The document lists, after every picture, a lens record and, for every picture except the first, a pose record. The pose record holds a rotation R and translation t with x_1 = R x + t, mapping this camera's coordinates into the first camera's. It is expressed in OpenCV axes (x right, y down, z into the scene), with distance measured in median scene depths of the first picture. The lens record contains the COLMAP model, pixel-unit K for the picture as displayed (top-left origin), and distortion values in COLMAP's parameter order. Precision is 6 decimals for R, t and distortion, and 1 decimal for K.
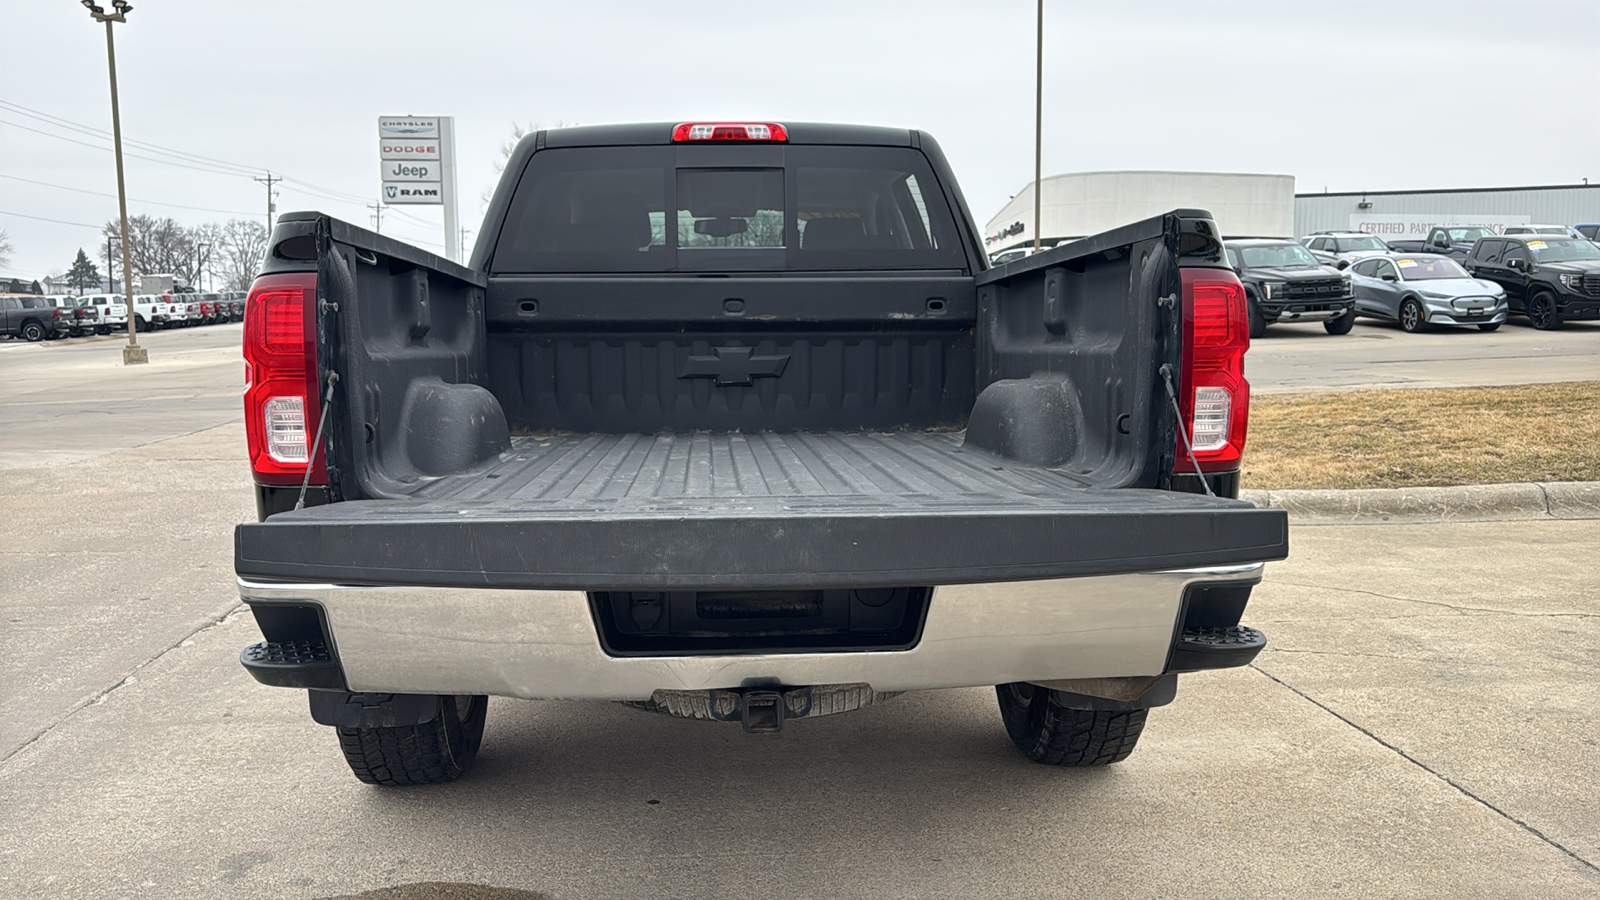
lens RADIAL K [[1360.4, 0, 800.0], [0, 1360.4, 450.0], [0, 0, 1]] dist [0.160550, -0.311574]
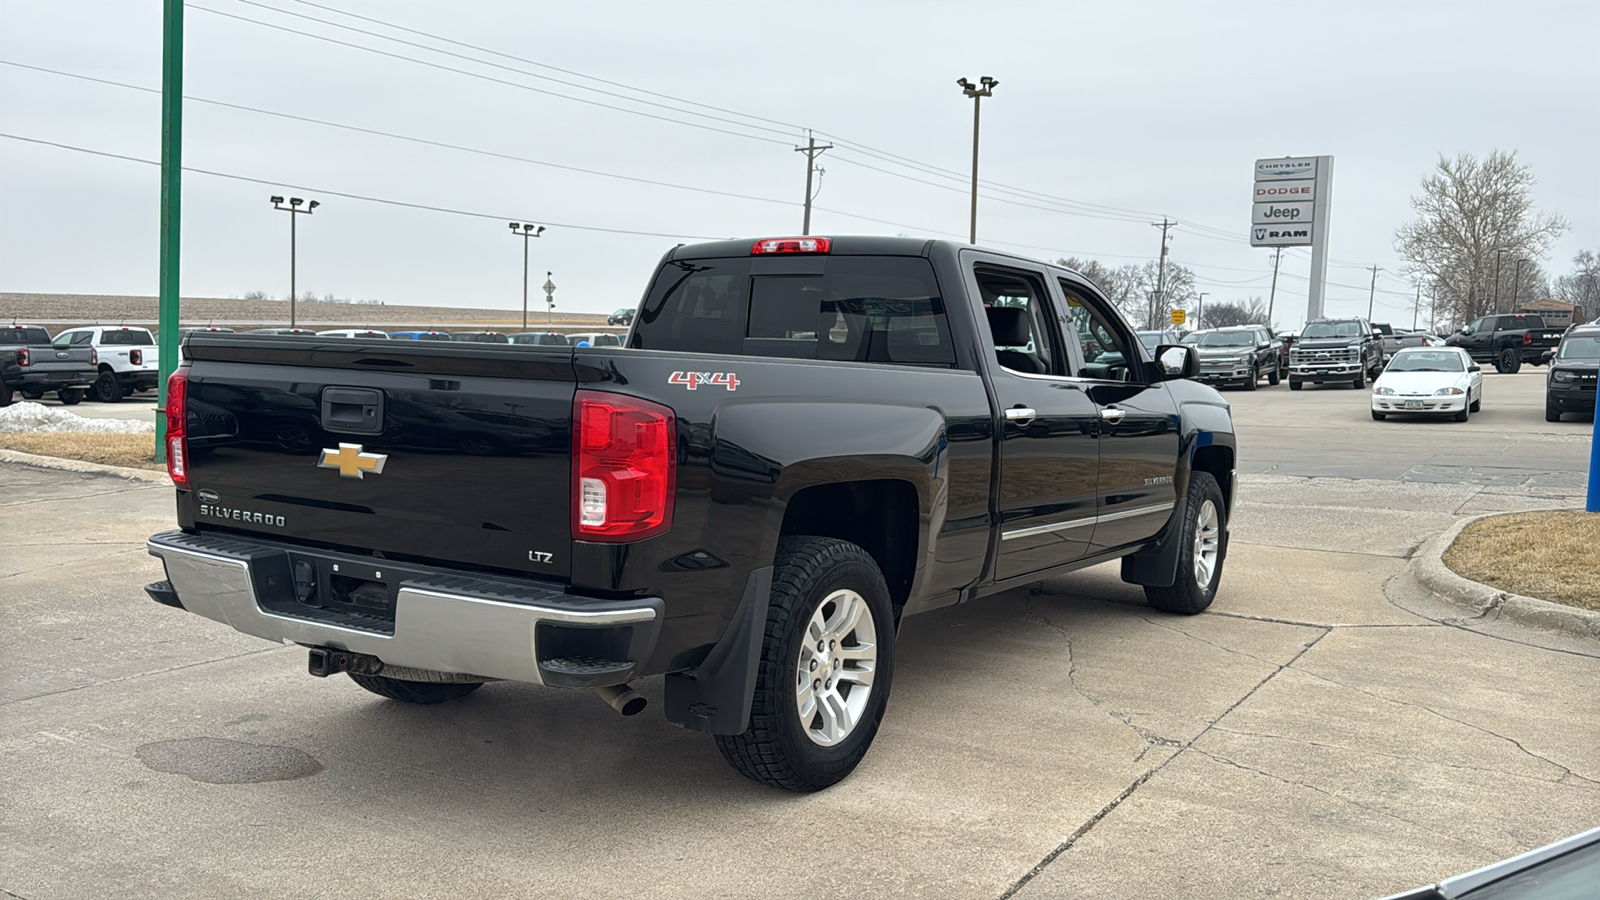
lens RADIAL K [[1360.9, 0, 792.6], [0, 1360.9, 450.0], [0, 0, 1]] dist [0.137636, -0.260065]
pose [[0.805603, 0.075373, -0.587642, 0.406494], [-0.091647, 0.995789, 0.002084, -0.030847], [0.585325, 0.052177, 0.809118, 0.010813]]
